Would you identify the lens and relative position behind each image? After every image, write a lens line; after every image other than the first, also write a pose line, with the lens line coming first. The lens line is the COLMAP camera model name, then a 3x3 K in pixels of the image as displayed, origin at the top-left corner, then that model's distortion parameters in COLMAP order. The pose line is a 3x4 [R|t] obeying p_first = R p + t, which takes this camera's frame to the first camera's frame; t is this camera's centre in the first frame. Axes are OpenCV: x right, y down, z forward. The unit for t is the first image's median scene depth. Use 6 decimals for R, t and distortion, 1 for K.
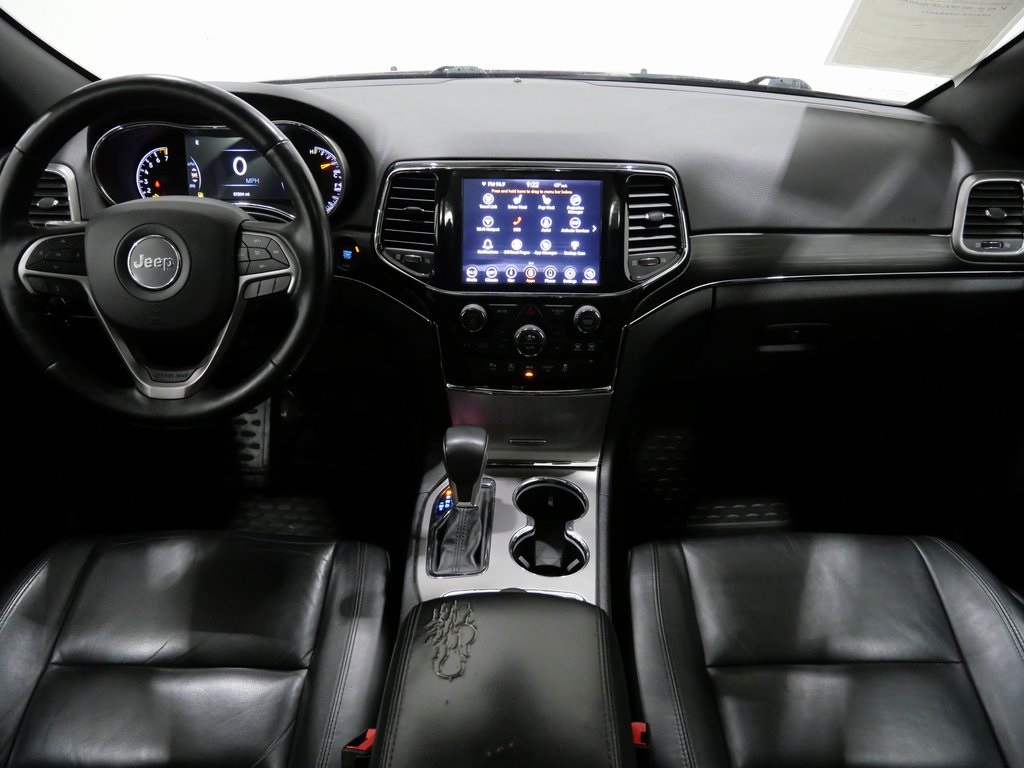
lens RADIAL K [[745.7, 0, 512.0], [0, 745.7, 384.0], [0, 0, 1]] dist [-0.035248, -0.001243]
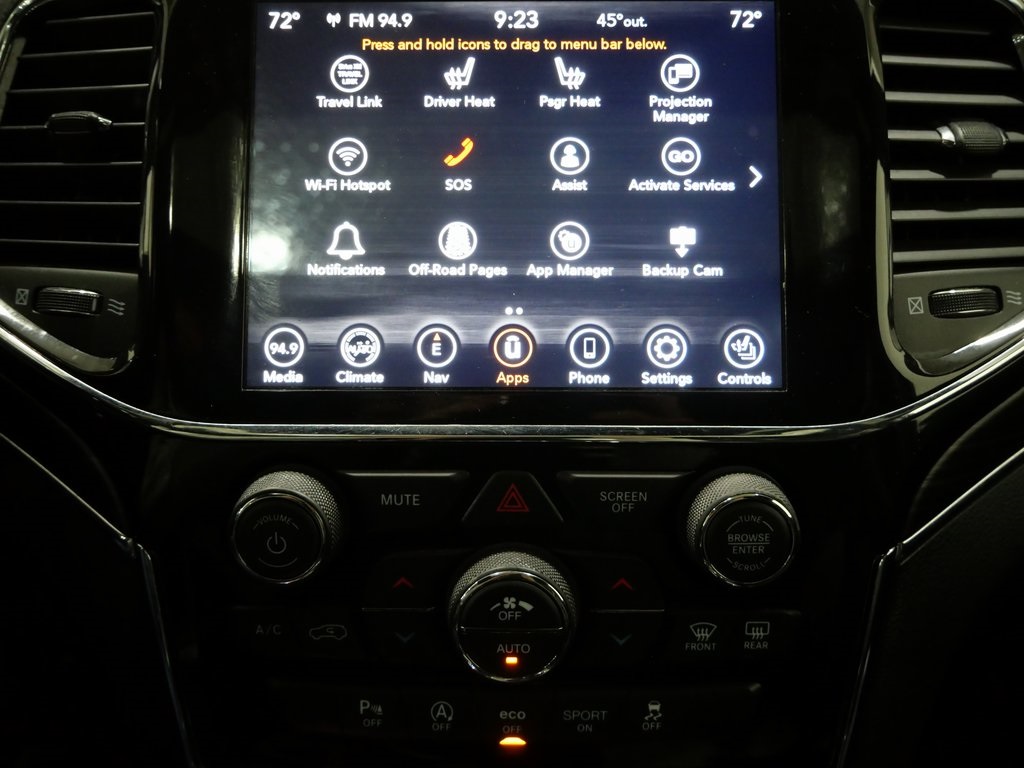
lens RADIAL K [[1007.5, 0, 512.0], [0, 1007.5, 384.0], [0, 0, 1]] dist [-0.011938, -0.004551]
pose [[0.999918, -0.010649, -0.007067, 0.027282], [0.009508, 0.989318, -0.145463, -0.086779], [0.008541, 0.145384, 0.989338, 0.661217]]
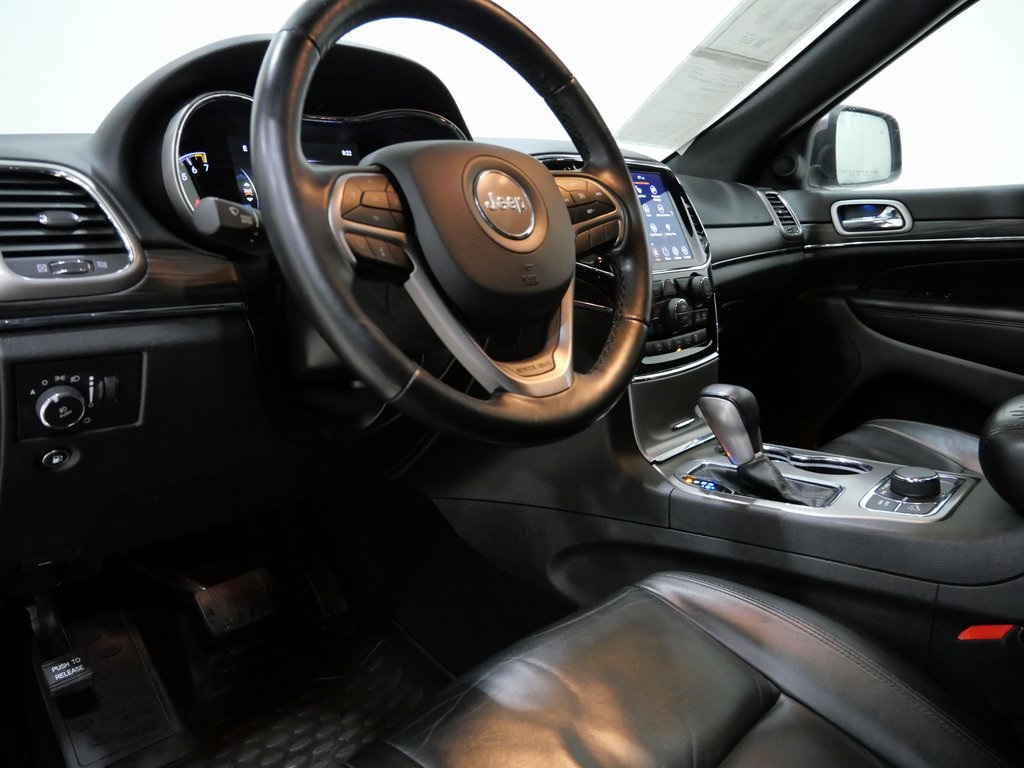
lens RADIAL K [[745.7, 0, 512.0], [0, 745.7, 384.0], [0, 0, 1]] dist [-0.035248, -0.001243]
pose [[0.674332, -0.178266, 0.716588, -0.887341], [0.390862, 0.909499, -0.141556, 0.085832], [-0.626502, 0.375542, 0.682982, 0.489108]]
